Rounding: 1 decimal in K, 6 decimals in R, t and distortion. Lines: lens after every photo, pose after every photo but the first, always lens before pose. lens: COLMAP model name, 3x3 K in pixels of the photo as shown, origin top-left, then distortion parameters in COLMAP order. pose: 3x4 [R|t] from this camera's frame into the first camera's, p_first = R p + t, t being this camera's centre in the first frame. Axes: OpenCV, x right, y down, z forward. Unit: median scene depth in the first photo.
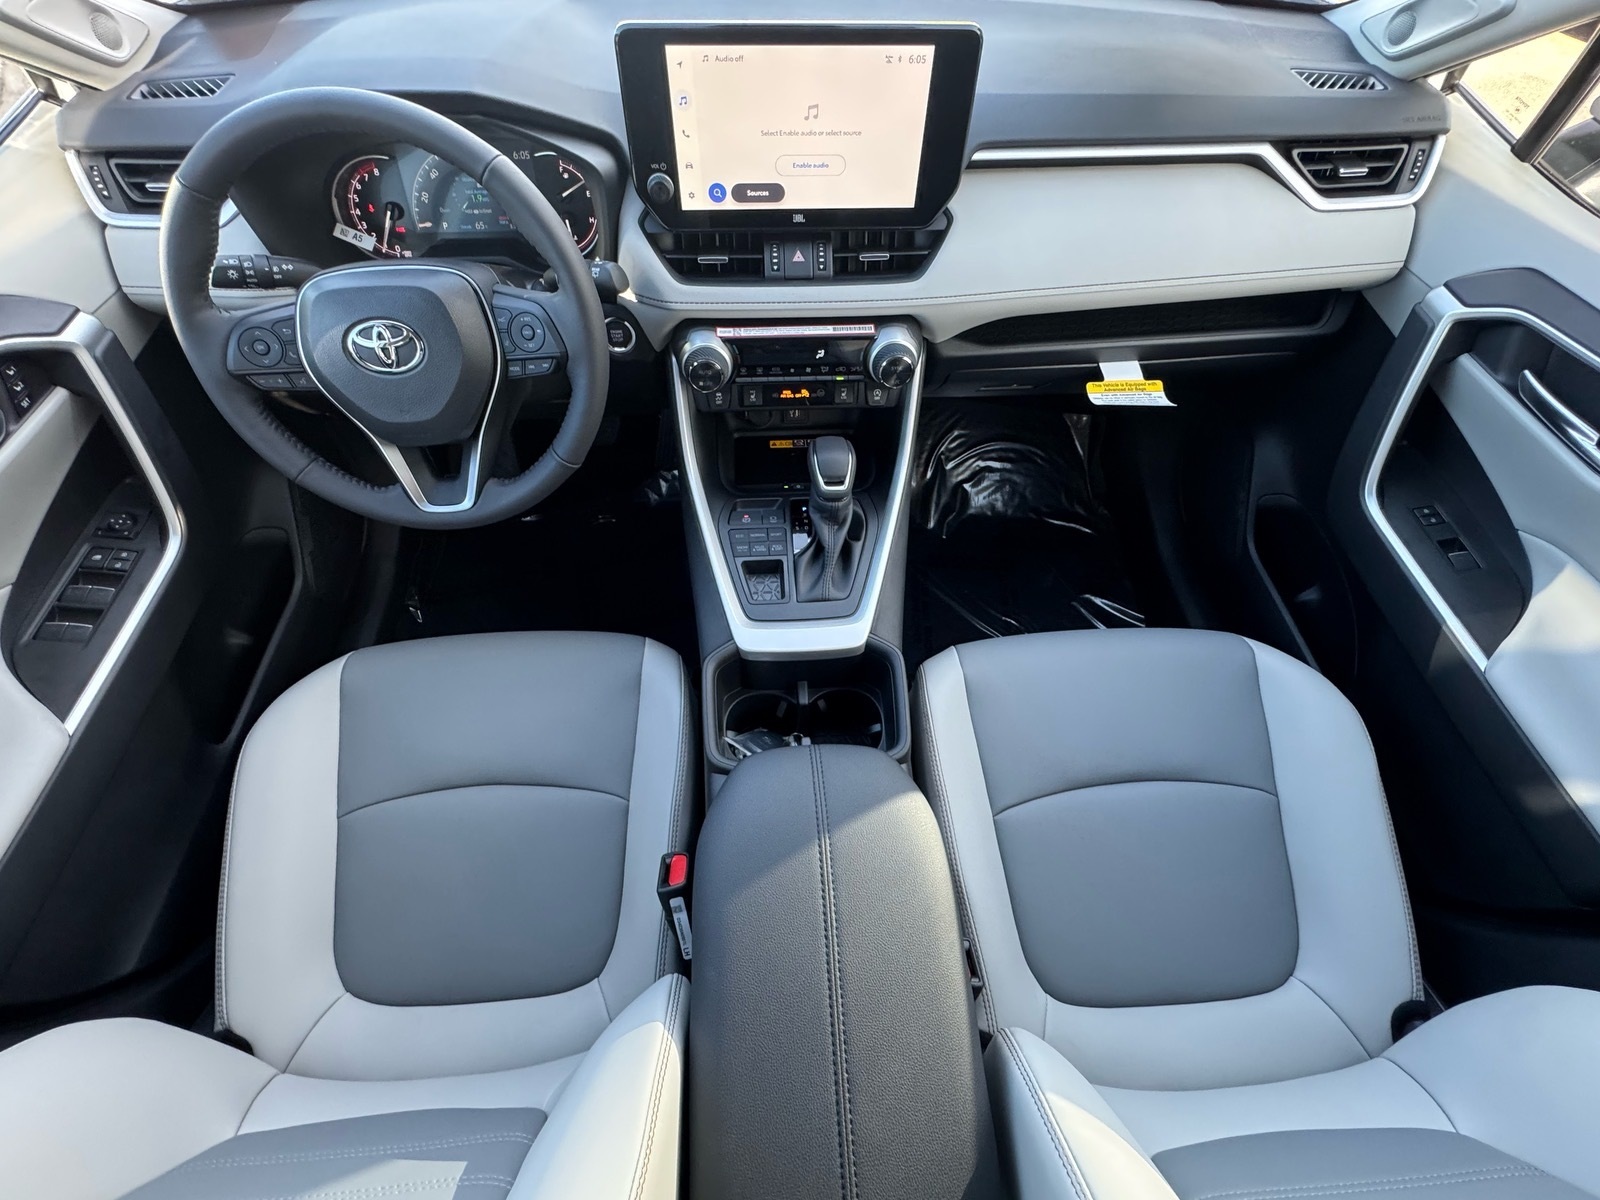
lens RADIAL K [[703.0, 0, 797.5], [0, 703.0, 599.9], [0, 0, 1]] dist [-0.003432, -0.000053]
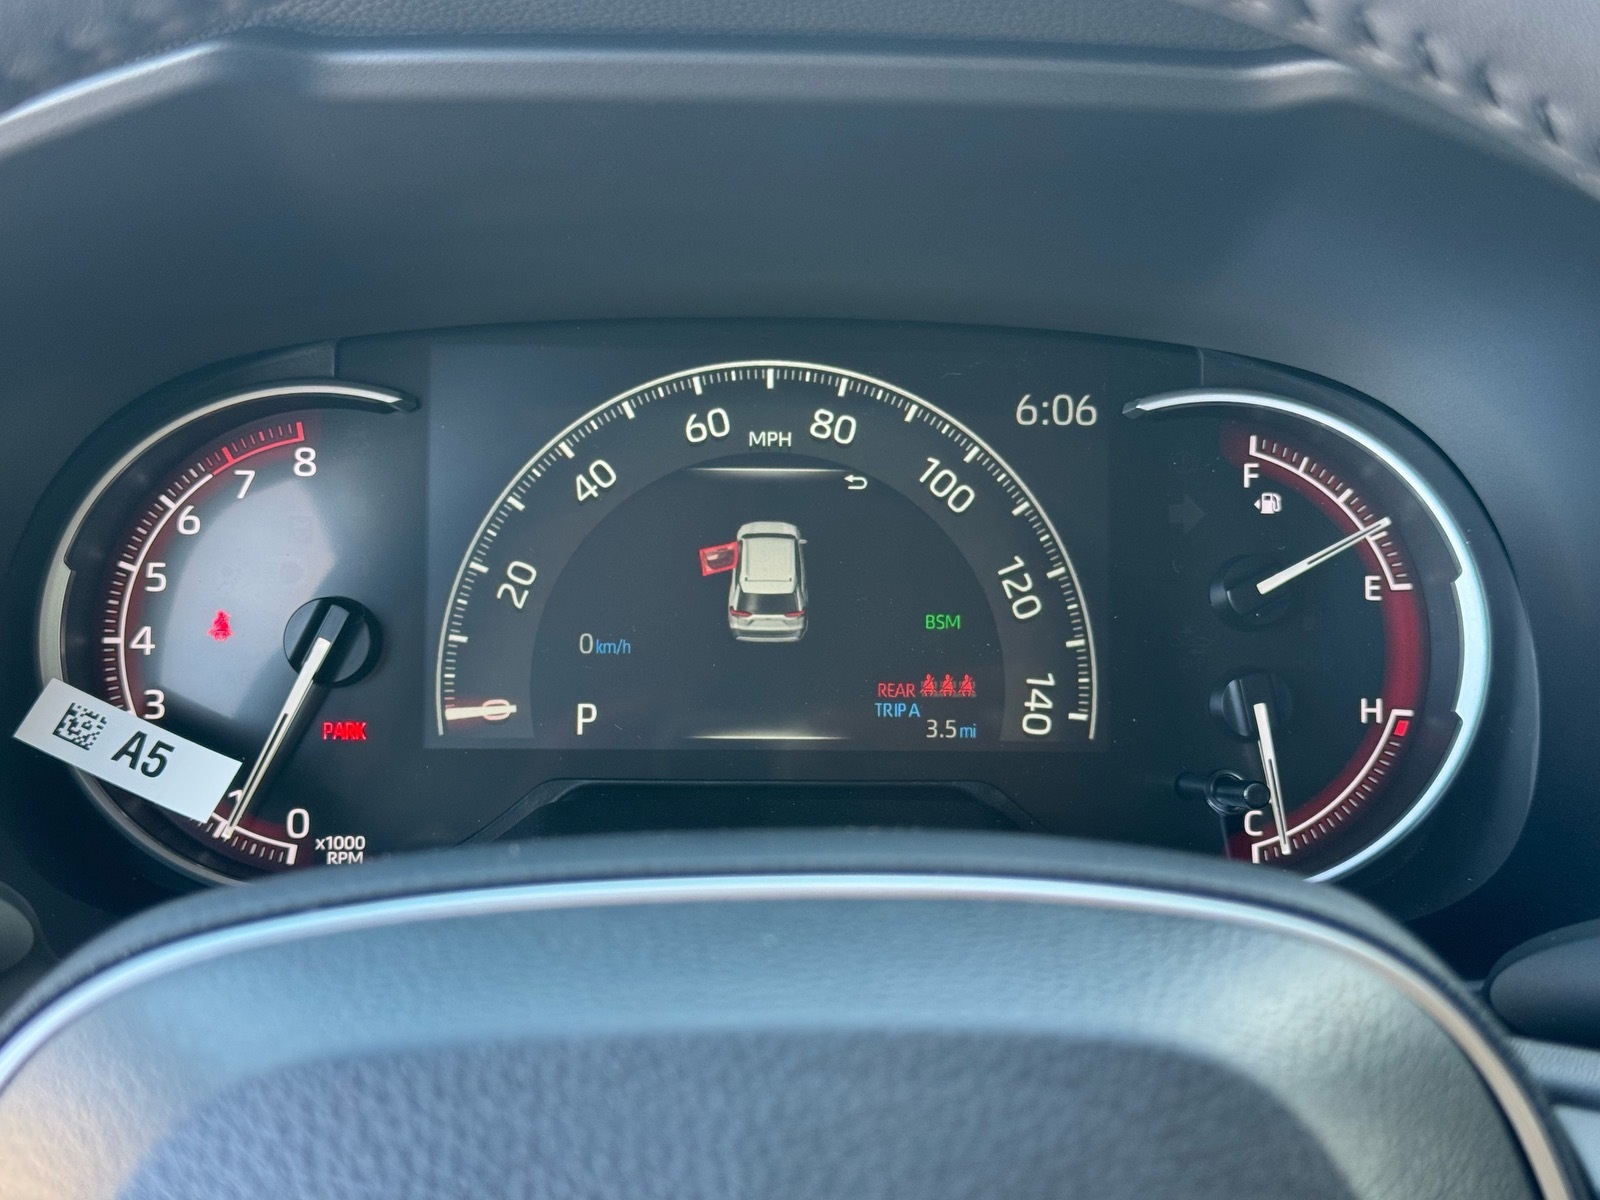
lens RADIAL K [[2287.8, 0, 810.5], [0, 2287.8, 599.2], [0, 0, 1]] dist [0.140946, -0.016587]
pose [[0.999353, 0.019867, -0.029987, -0.463919], [-0.033386, 0.822611, -0.567623, -0.236697], [0.013390, 0.568257, 0.822742, 0.528401]]
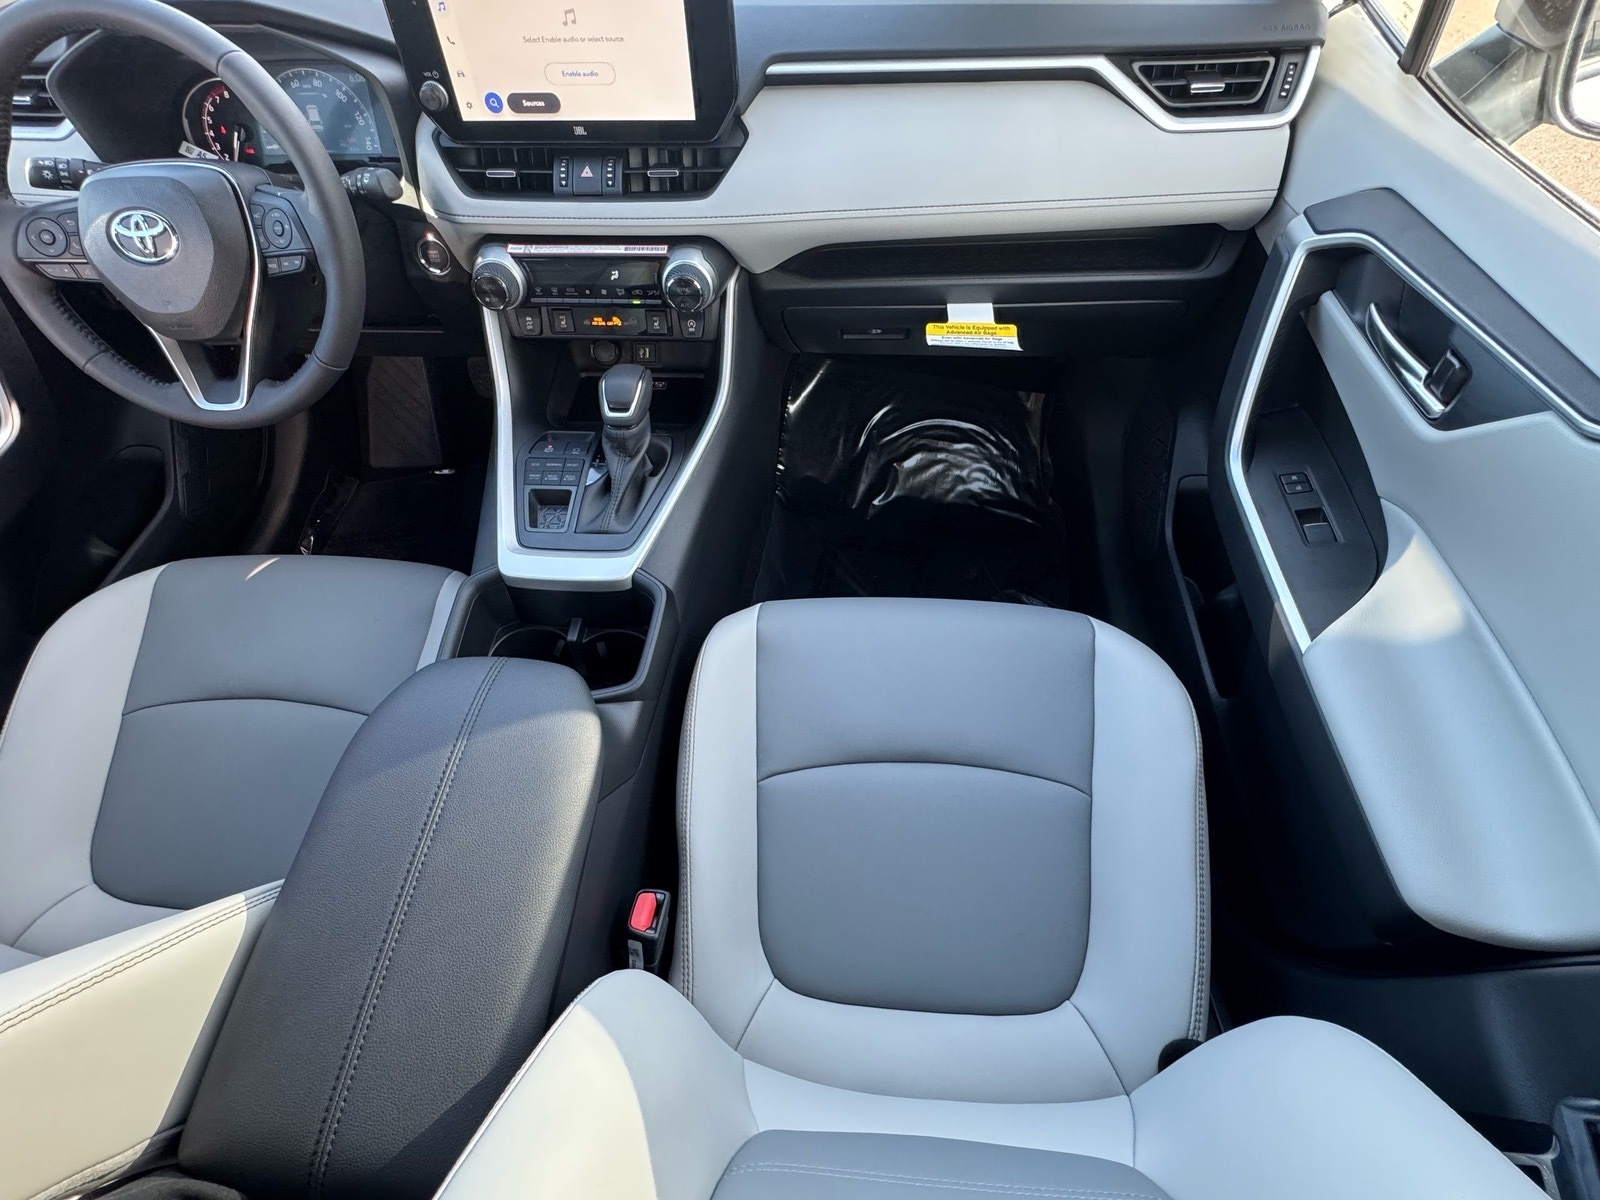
lens RADIAL K [[781.2, 0, 793.0], [0, 781.2, 600.2], [0, 0, 1]] dist [-0.001629, -0.000949]
pose [[0.989517, 0.077057, -0.122144, 0.448578], [-0.082628, 0.995728, -0.041213, 0.118826], [0.118446, 0.050873, 0.991656, -0.006812]]
